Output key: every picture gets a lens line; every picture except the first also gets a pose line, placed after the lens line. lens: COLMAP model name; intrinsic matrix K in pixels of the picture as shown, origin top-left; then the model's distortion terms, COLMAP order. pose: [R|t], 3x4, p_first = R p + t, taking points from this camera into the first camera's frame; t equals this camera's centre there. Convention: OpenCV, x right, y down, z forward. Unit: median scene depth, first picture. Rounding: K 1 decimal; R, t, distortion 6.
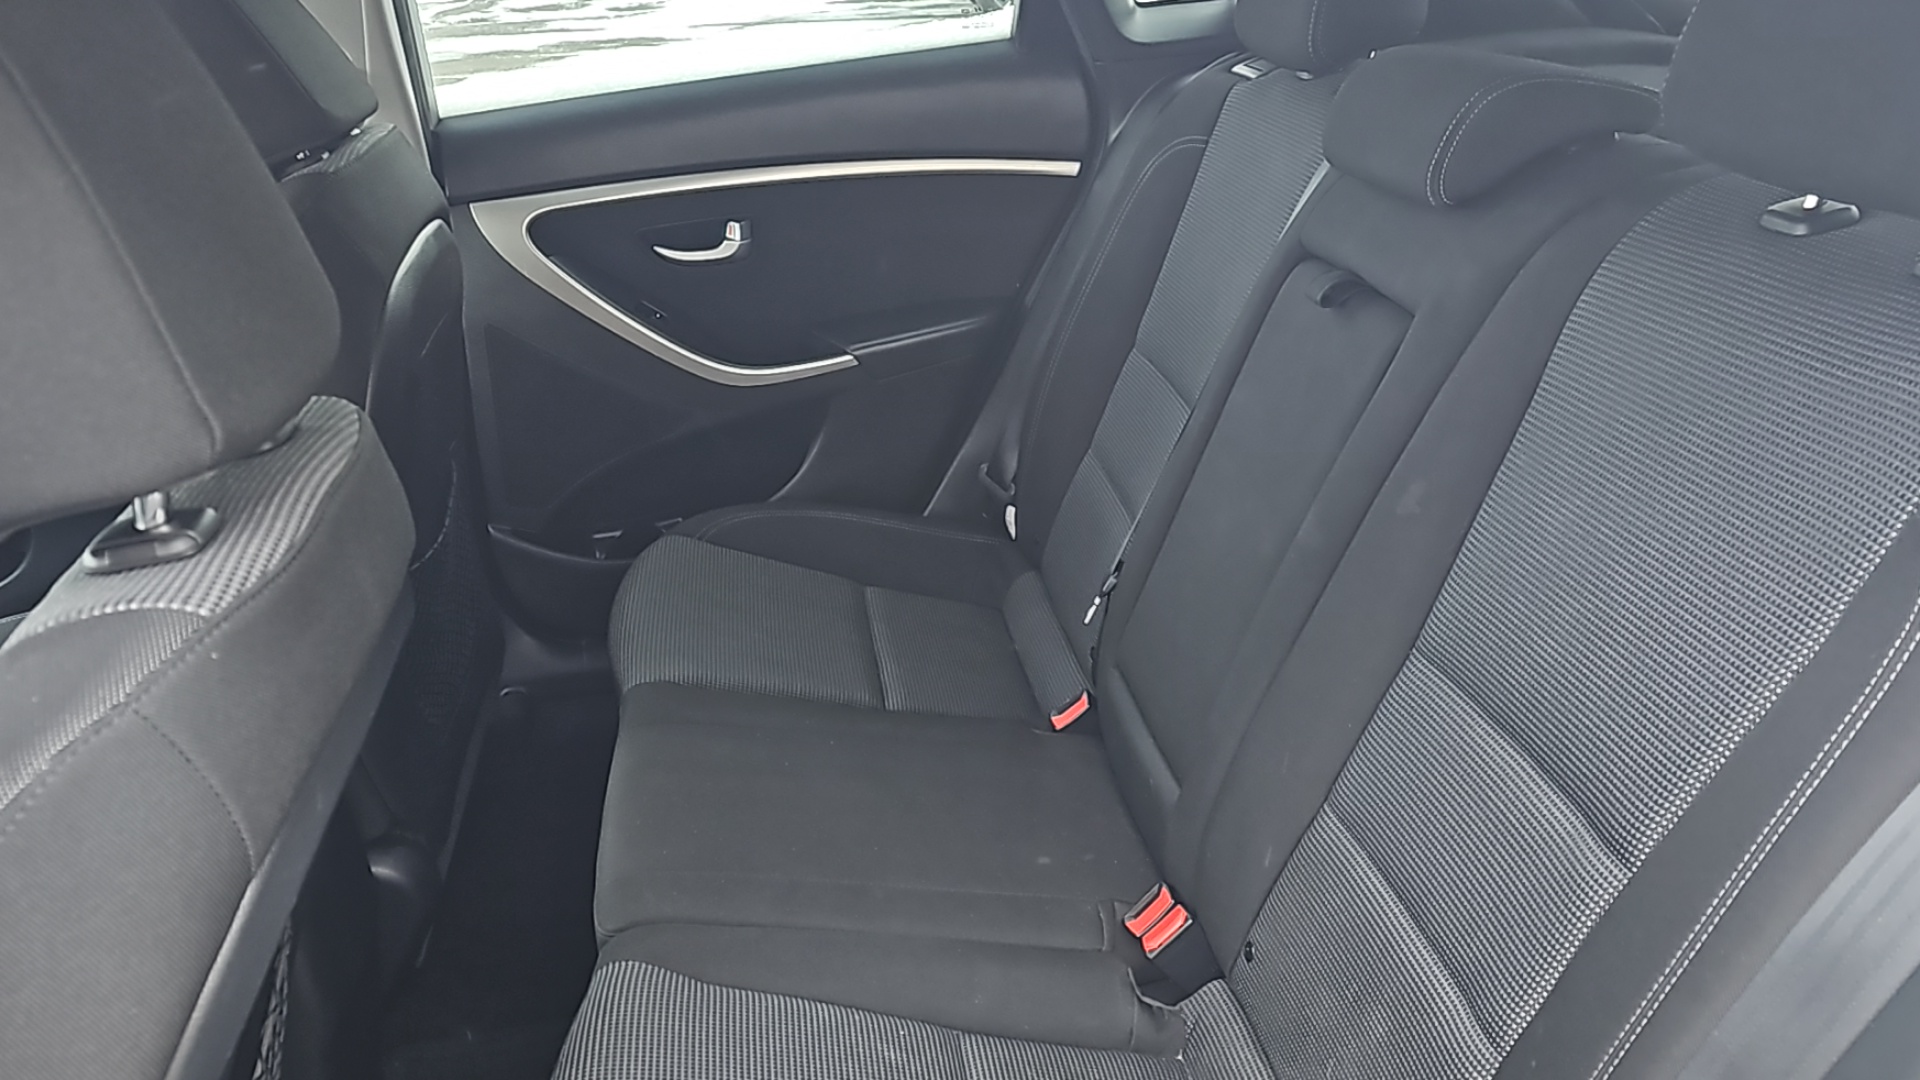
lens RADIAL K [[1352.3, 0, 958.0], [0, 1352.3, 562.1], [0, 0, 1]] dist [0.085556, -0.071045]
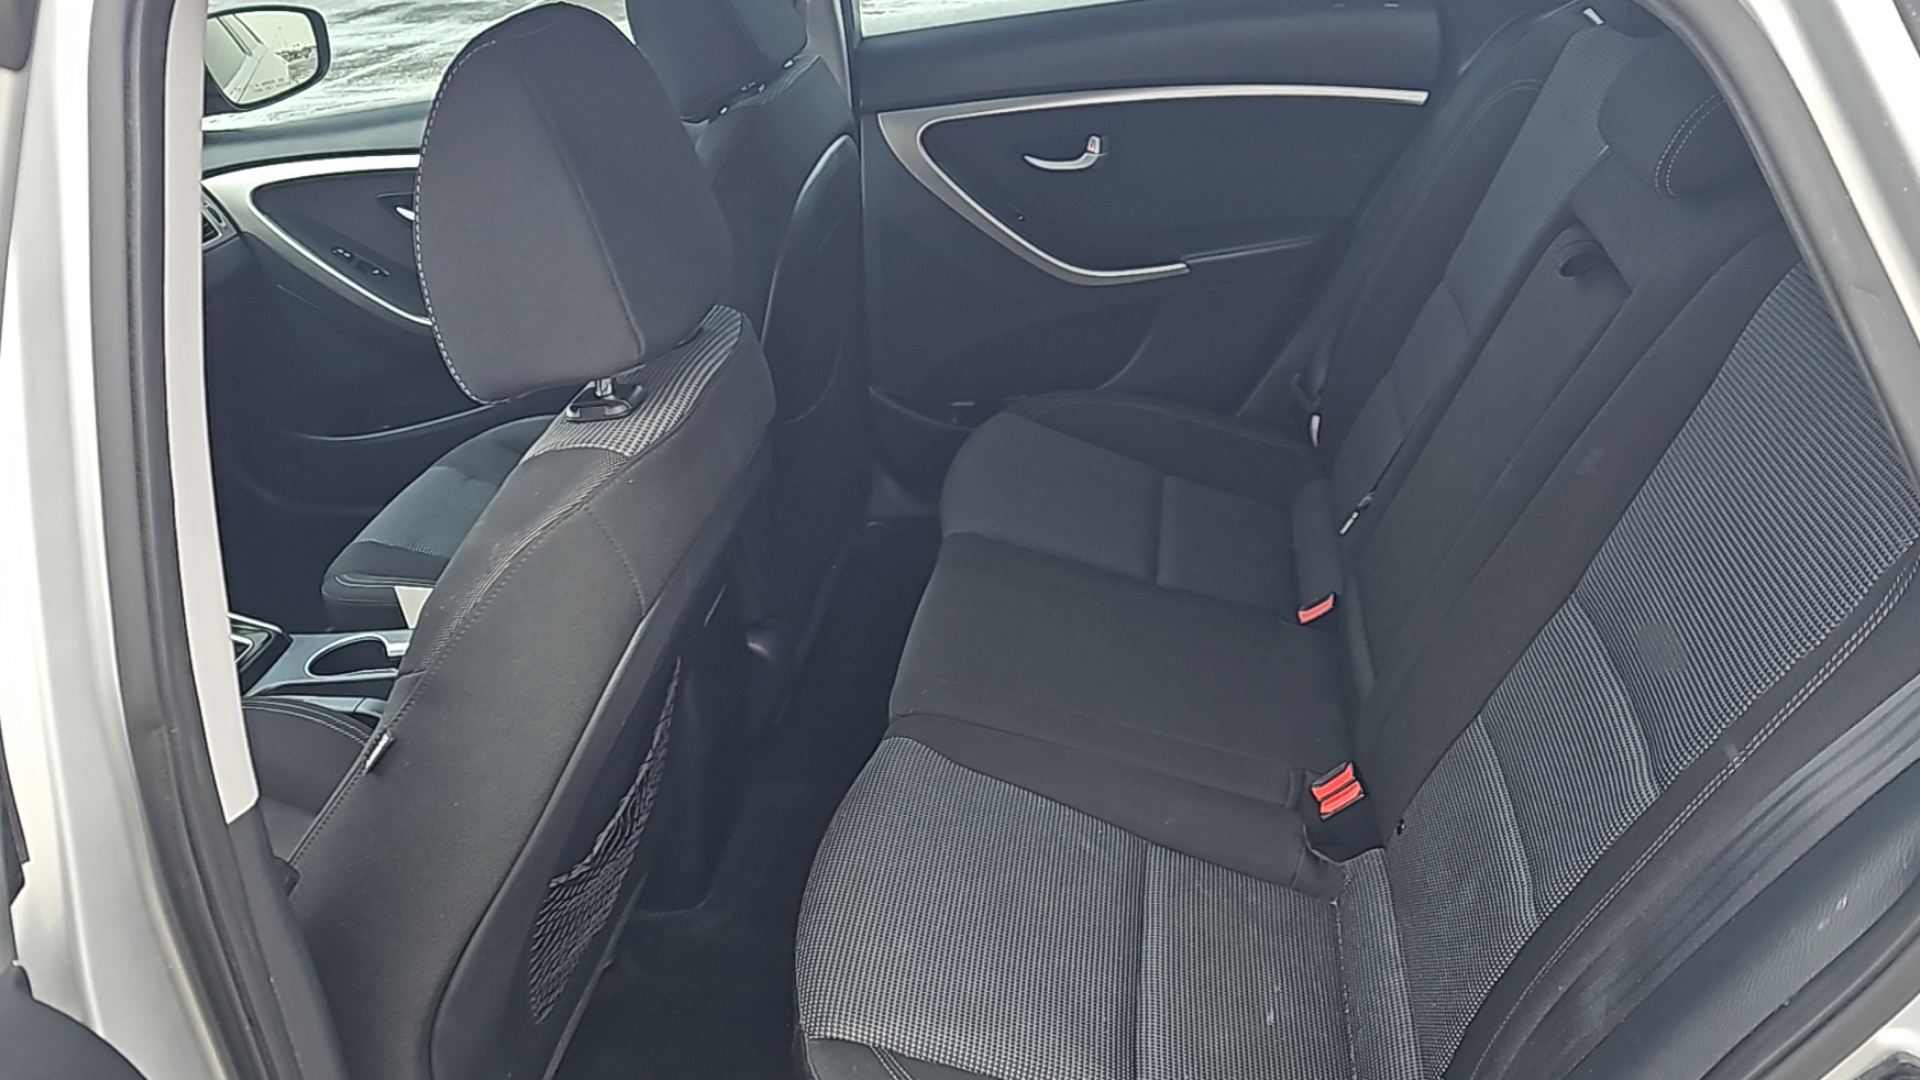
lens RADIAL K [[1320.7, 0, 947.7], [0, 1320.7, 566.4], [0, 0, 1]] dist [0.204427, -0.370795]
pose [[0.949061, 0.140180, -0.282193, 0.124568], [-0.110399, 0.986752, 0.118881, -0.027757], [0.295119, -0.081672, 0.951963, -0.181222]]
